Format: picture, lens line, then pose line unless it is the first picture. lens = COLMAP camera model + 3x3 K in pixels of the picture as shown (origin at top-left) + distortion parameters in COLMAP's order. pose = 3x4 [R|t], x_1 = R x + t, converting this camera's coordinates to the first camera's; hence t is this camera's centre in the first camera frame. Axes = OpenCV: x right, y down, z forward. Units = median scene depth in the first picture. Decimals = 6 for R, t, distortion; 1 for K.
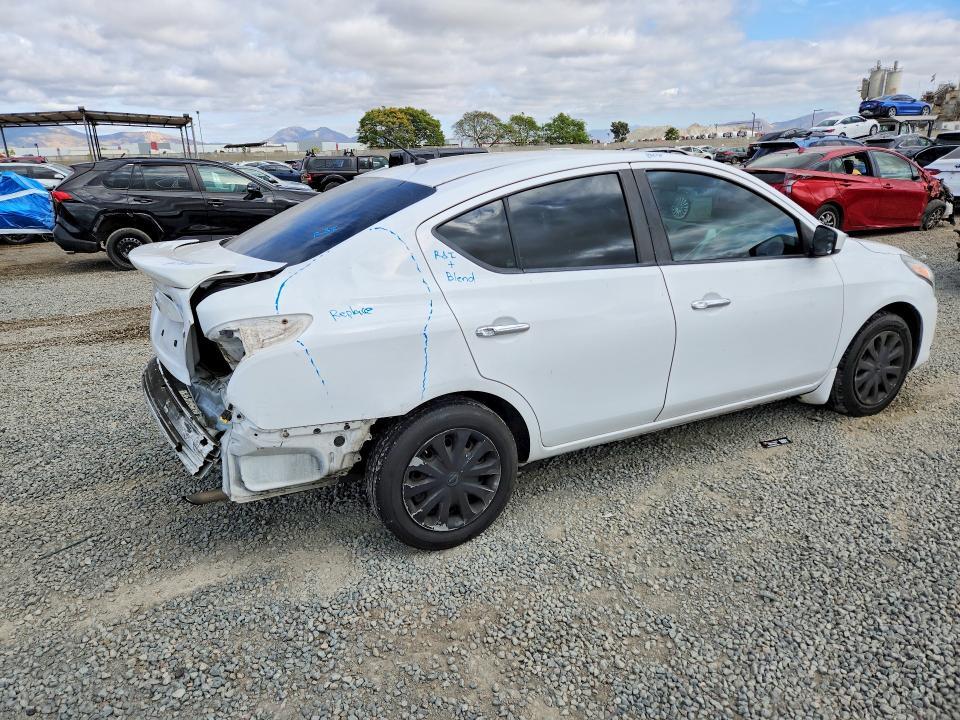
lens RADIAL K [[741.1, 0, 478.0], [0, 741.1, 354.2], [0, 0, 1]] dist [0.005435, 0.016020]
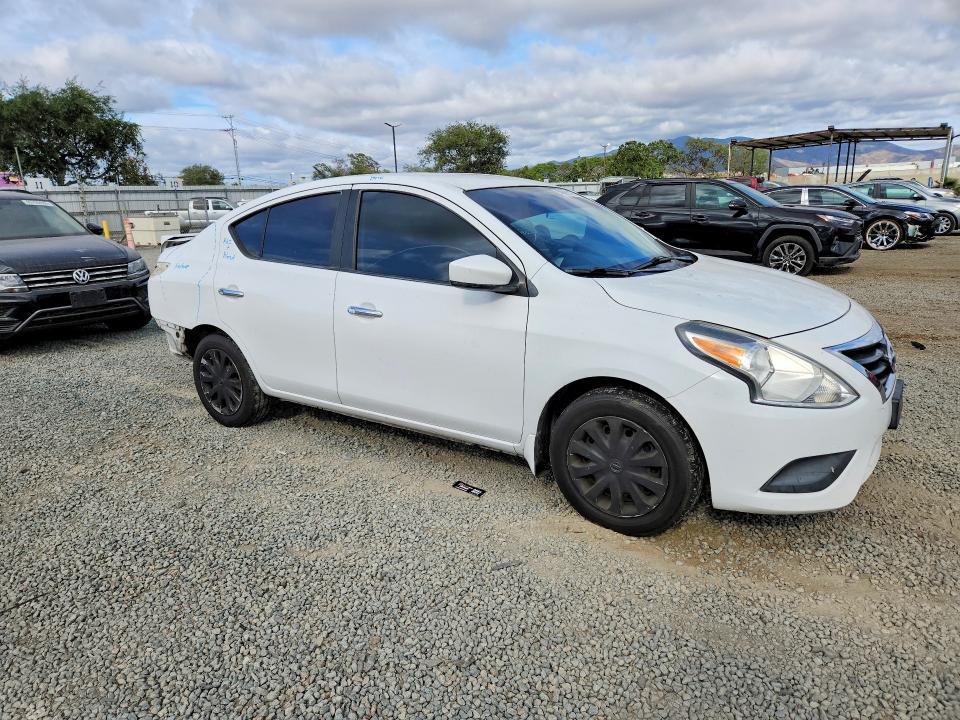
lens RADIAL K [[741.1, 0, 475.6], [0, 741.1, 361.0], [0, 0, 1]] dist [0.005435, 0.016020]
pose [[0.398974, 0.216432, -0.891054, 1.424018], [-0.223861, 0.965332, 0.134238, -0.188218], [0.889216, 0.145915, 0.433593, 0.699555]]
